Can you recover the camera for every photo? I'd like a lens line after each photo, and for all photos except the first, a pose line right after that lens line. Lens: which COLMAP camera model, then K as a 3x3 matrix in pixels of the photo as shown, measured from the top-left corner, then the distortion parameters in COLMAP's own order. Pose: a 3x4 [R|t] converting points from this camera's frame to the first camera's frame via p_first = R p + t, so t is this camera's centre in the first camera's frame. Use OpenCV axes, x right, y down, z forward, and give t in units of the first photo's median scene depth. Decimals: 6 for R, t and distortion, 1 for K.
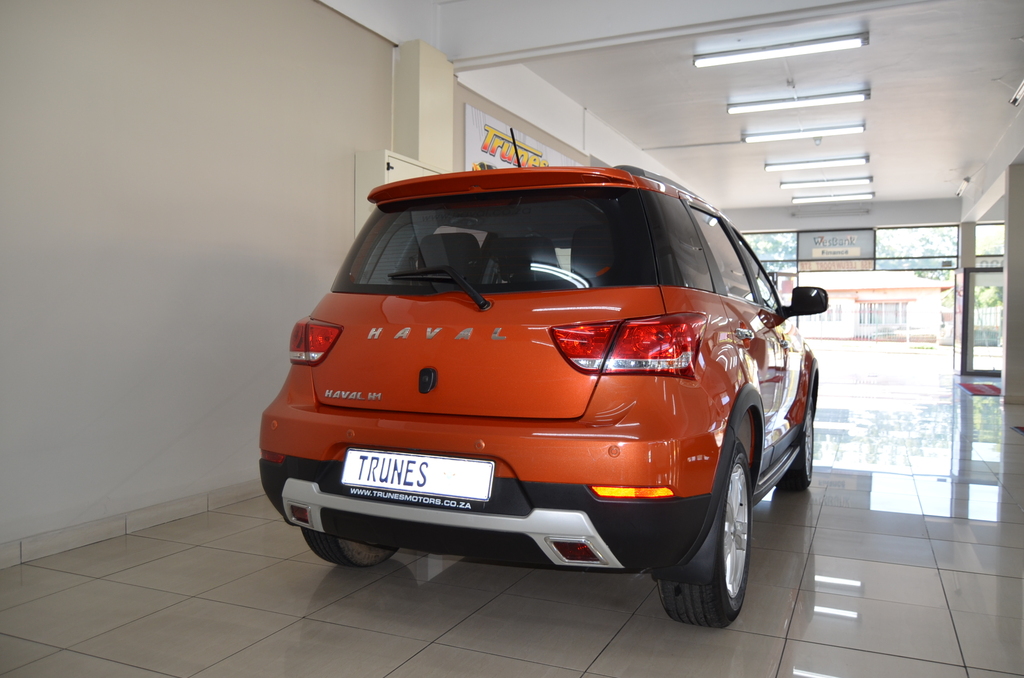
lens RADIAL K [[812.9, 0, 526.5], [0, 812.9, 339.5], [0, 0, 1]] dist [-0.006074, -0.000944]
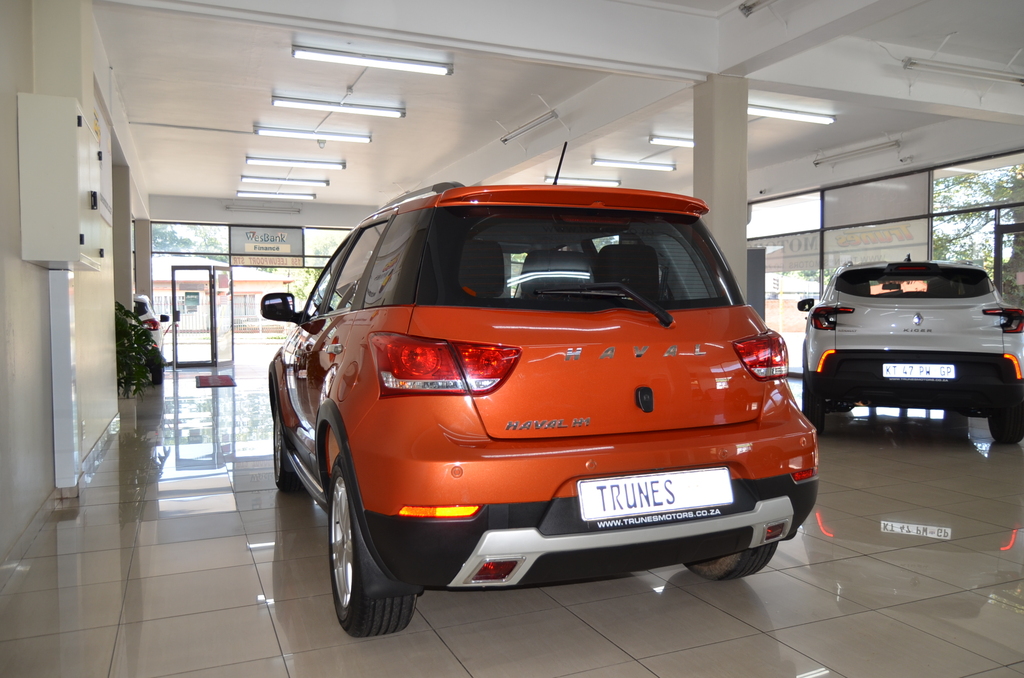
lens RADIAL K [[812.9, 0, 526.5], [0, 812.9, 339.5], [0, 0, 1]] dist [-0.006074, -0.000944]
pose [[0.656499, -0.034338, 0.753545, -0.962615], [0.024328, 0.999408, 0.024346, -0.050837], [-0.753934, 0.002349, 0.656946, 0.450081]]
